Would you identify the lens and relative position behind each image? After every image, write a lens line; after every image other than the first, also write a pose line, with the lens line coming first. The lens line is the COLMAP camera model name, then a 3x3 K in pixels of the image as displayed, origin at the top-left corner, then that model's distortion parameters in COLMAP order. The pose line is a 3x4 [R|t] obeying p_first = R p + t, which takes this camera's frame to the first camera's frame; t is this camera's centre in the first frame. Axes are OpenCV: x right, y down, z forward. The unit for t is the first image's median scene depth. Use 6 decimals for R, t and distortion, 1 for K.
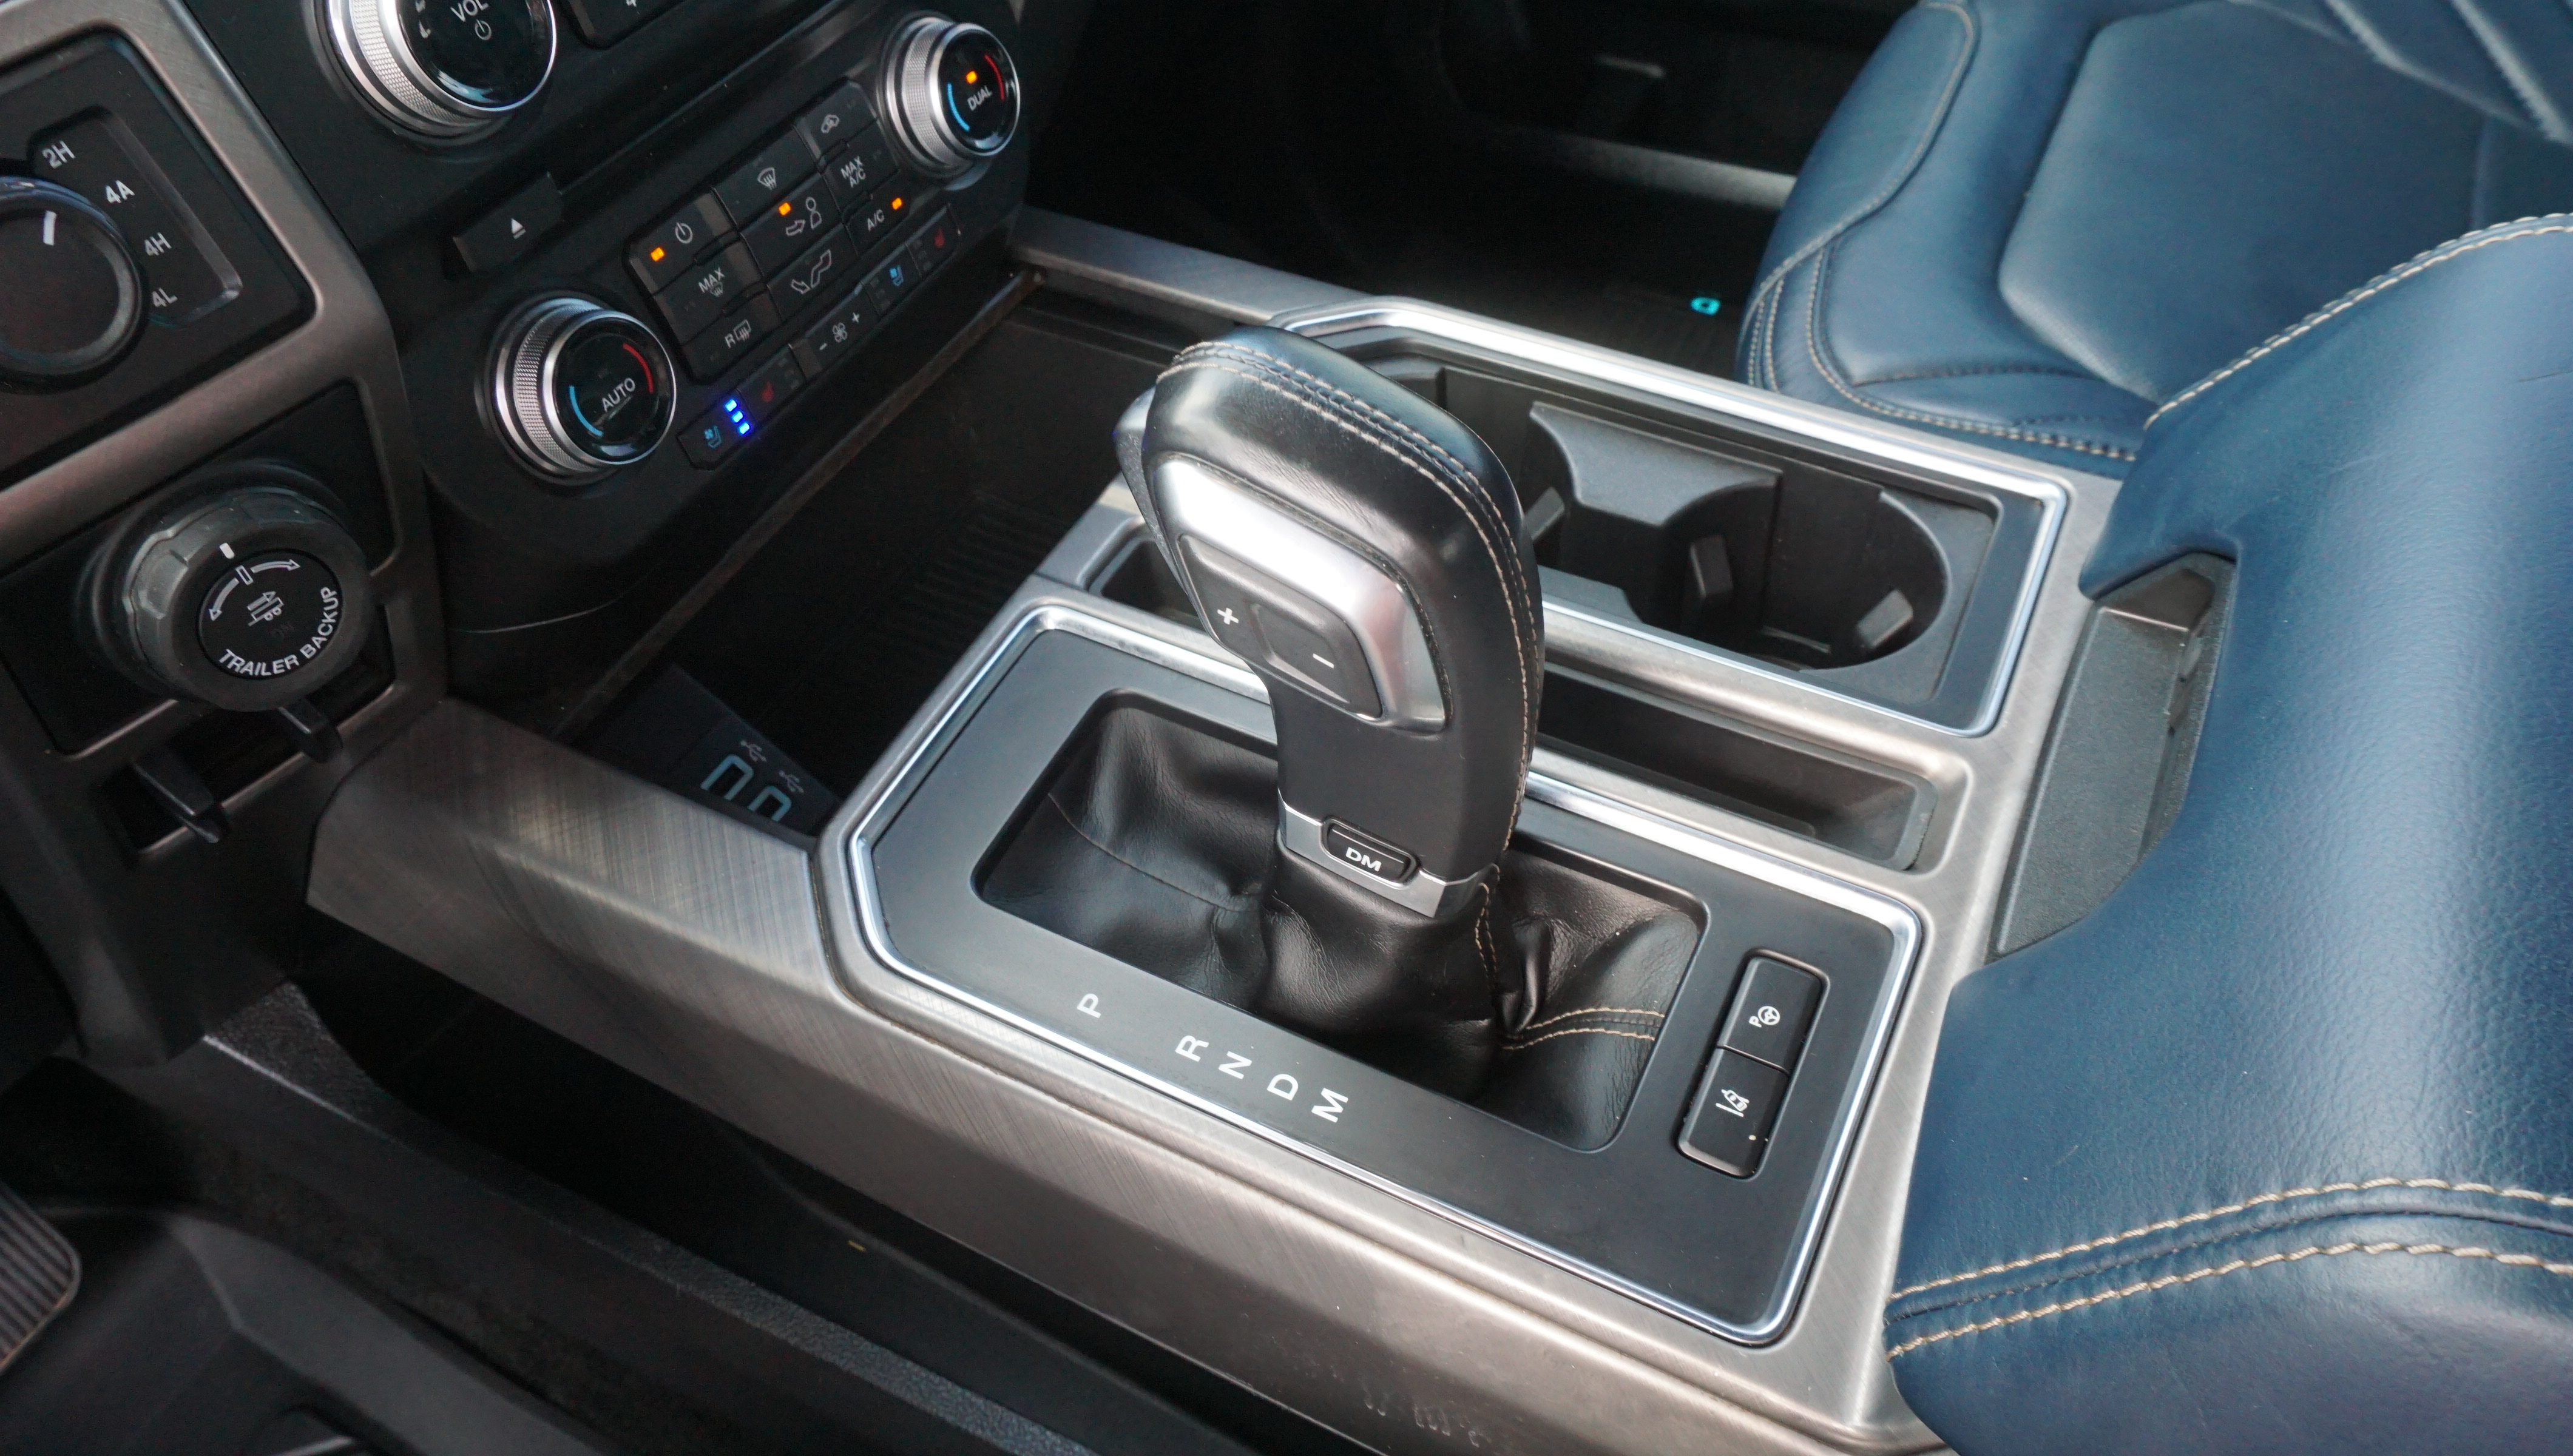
lens RADIAL K [[1752.7, 0, 1283.7], [0, 1752.7, 720.6], [0, 0, 1]] dist [-0.040582, 0.037101]
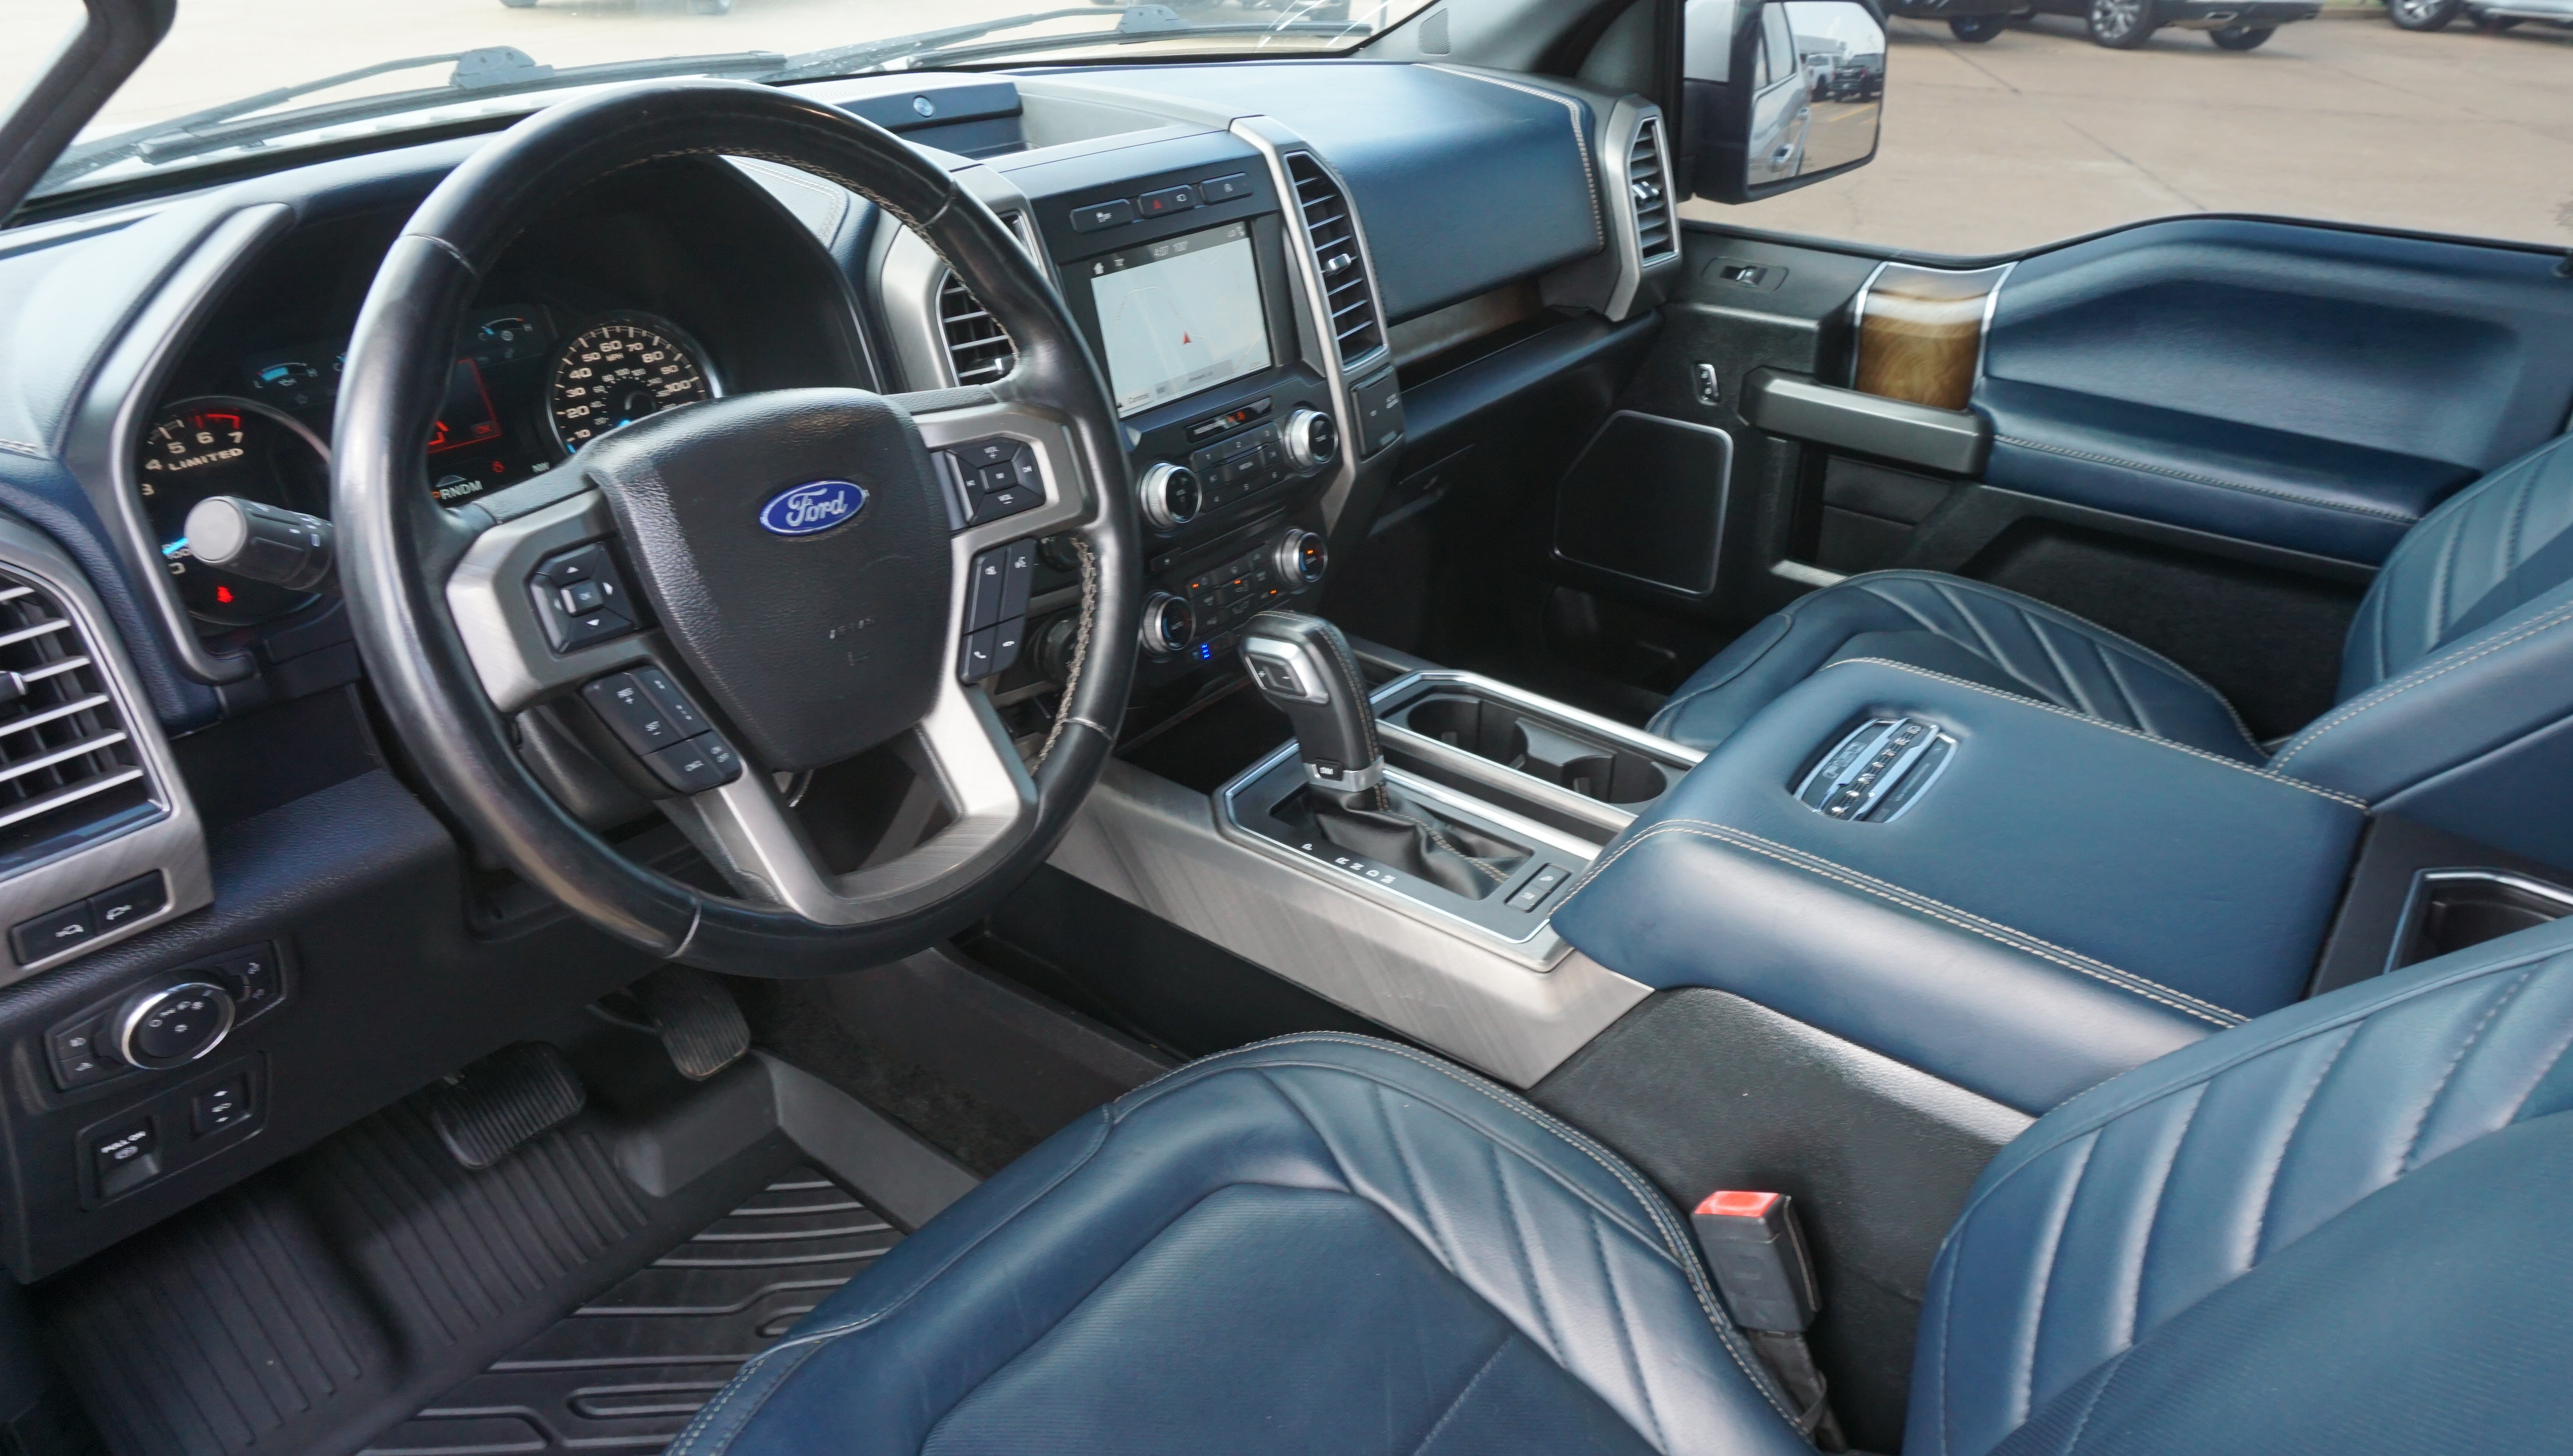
lens RADIAL K [[1752.7, 0, 1283.7], [0, 1752.7, 720.6], [0, 0, 1]] dist [-0.040582, 0.037101]
pose [[0.982531, 0.152193, -0.107102, 0.135953], [-0.179294, 0.928345, -0.325620, 0.979421], [0.049871, 0.339135, 0.939415, -1.862067]]
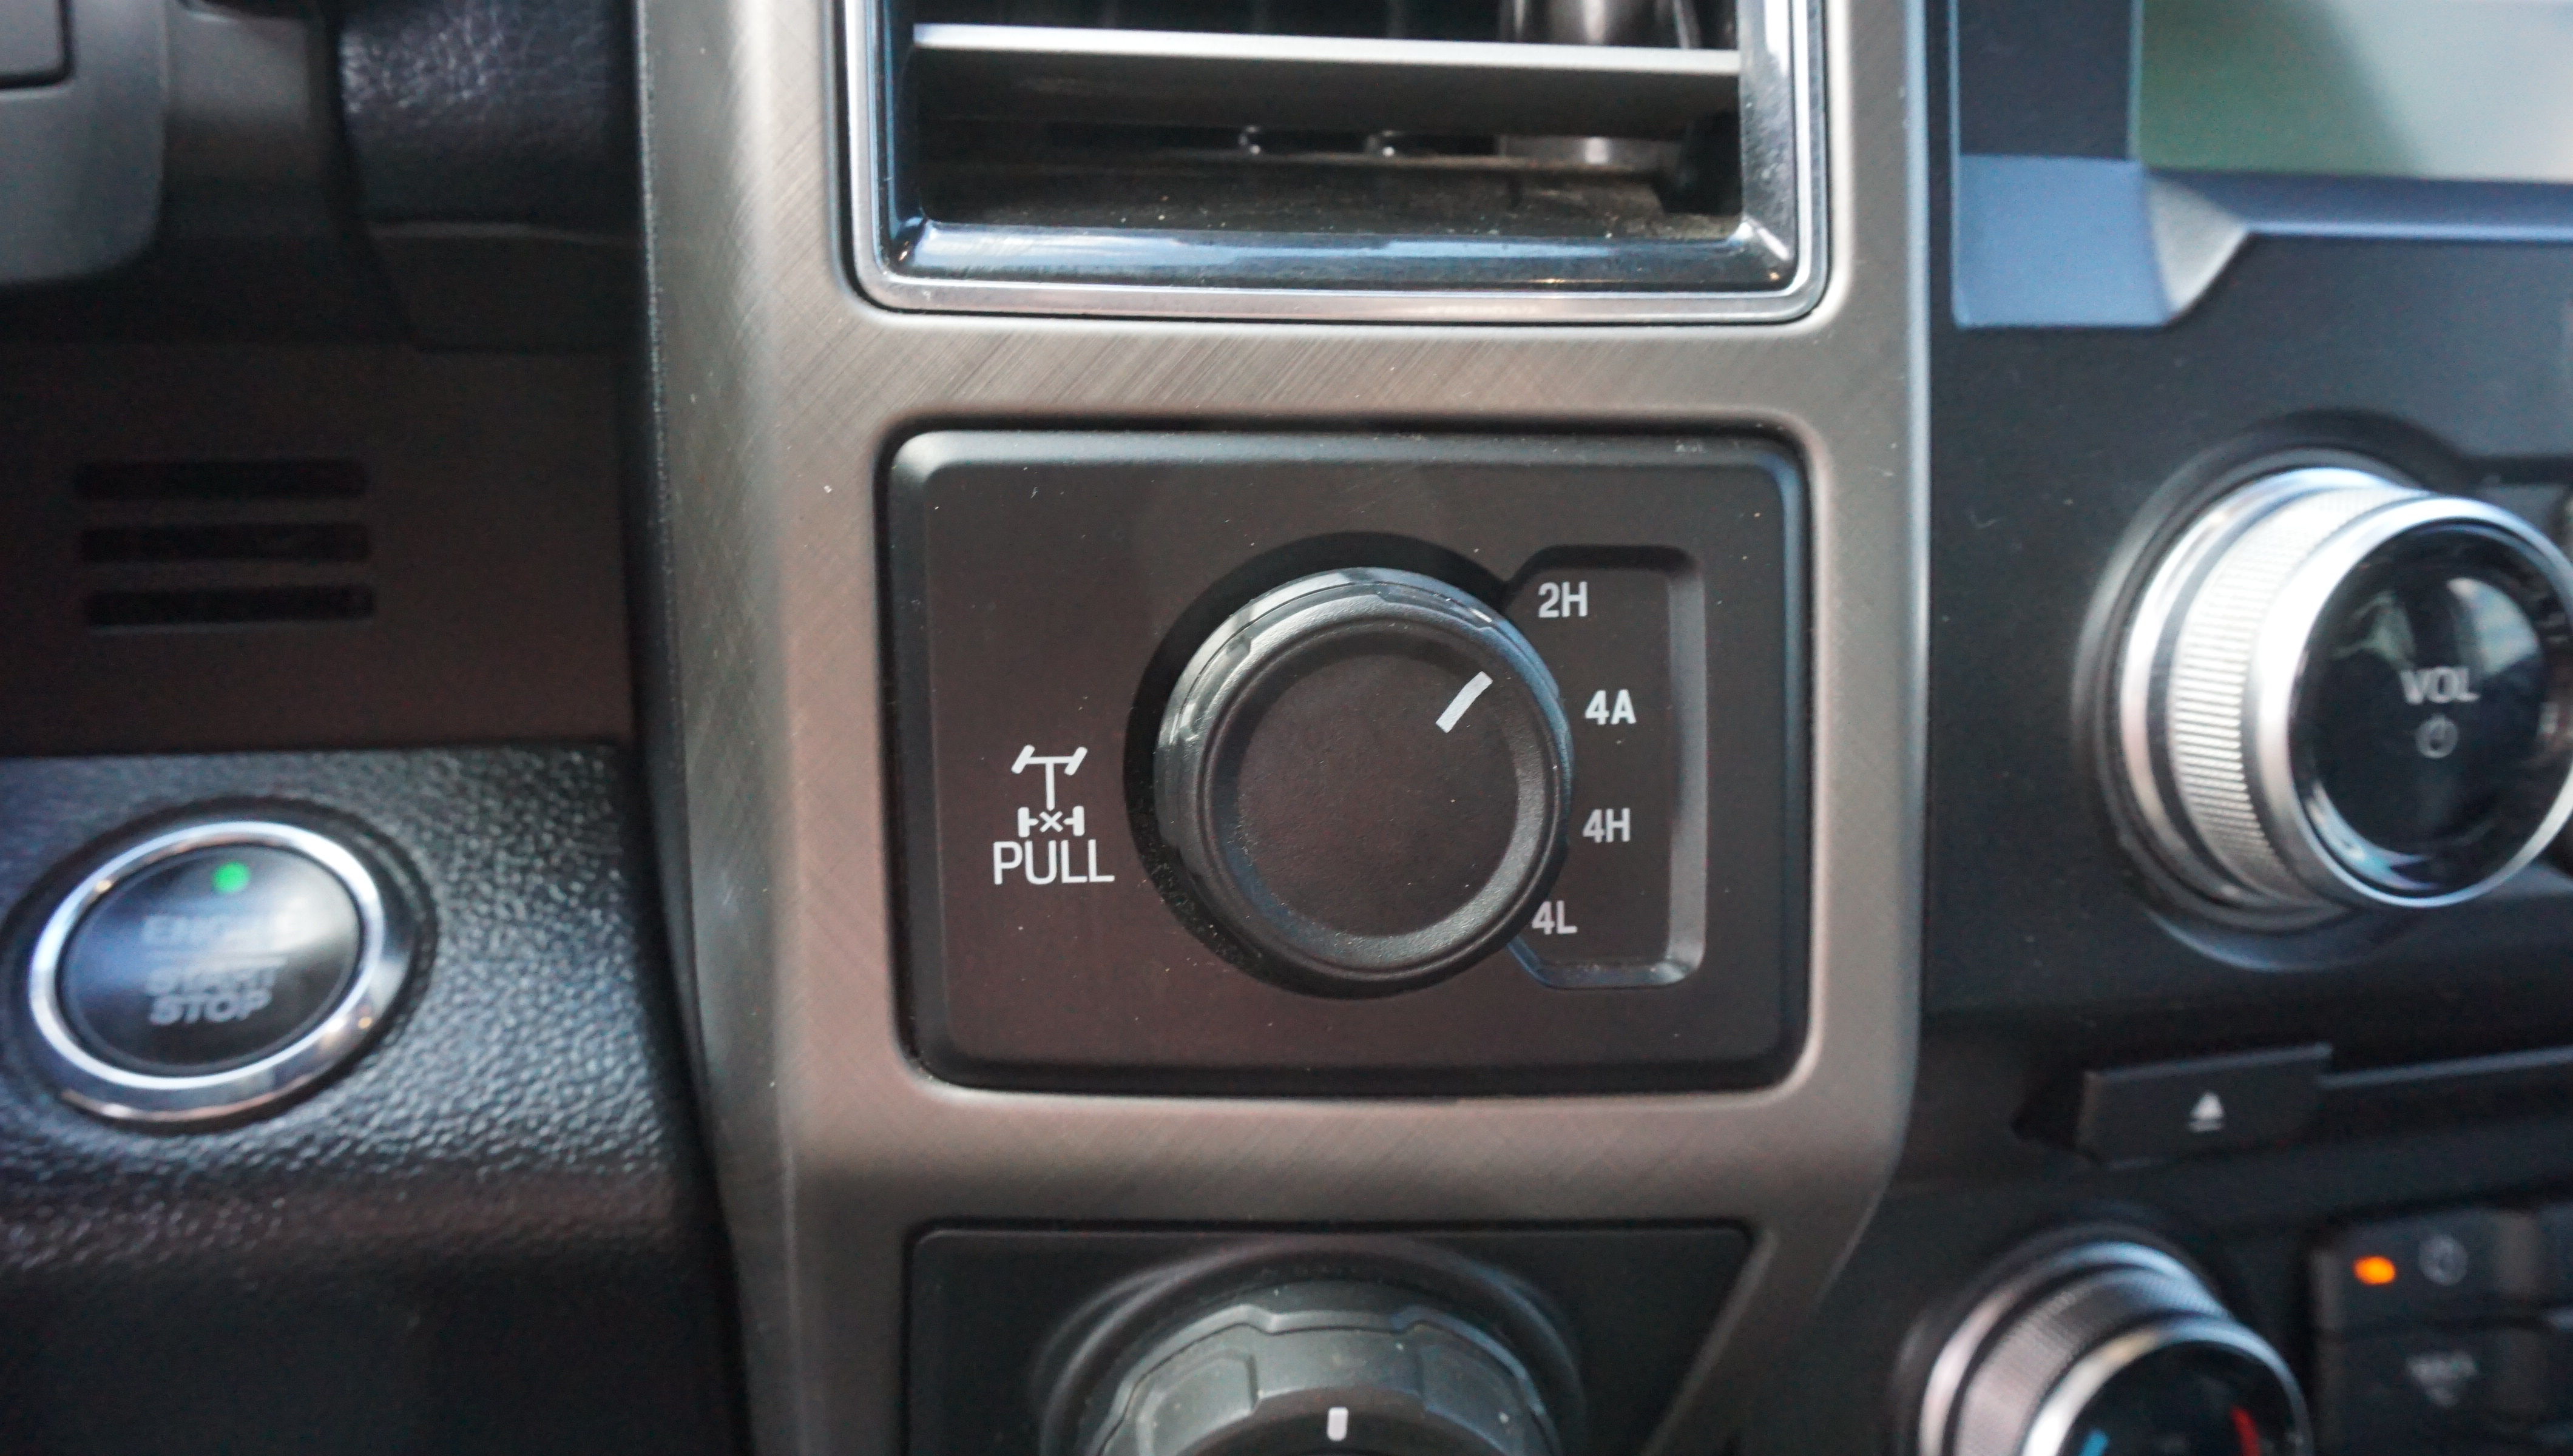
lens RADIAL K [[1962.6, 0, 1229.6], [0, 1962.6, 726.2], [0, 0, 1]] dist [-0.058663, -0.003491]
pose [[0.658987, 0.357456, -0.661787, -0.324699], [-0.604086, 0.775734, -0.182527, -0.117215], [0.448125, 0.520059, 0.727133, 0.477642]]
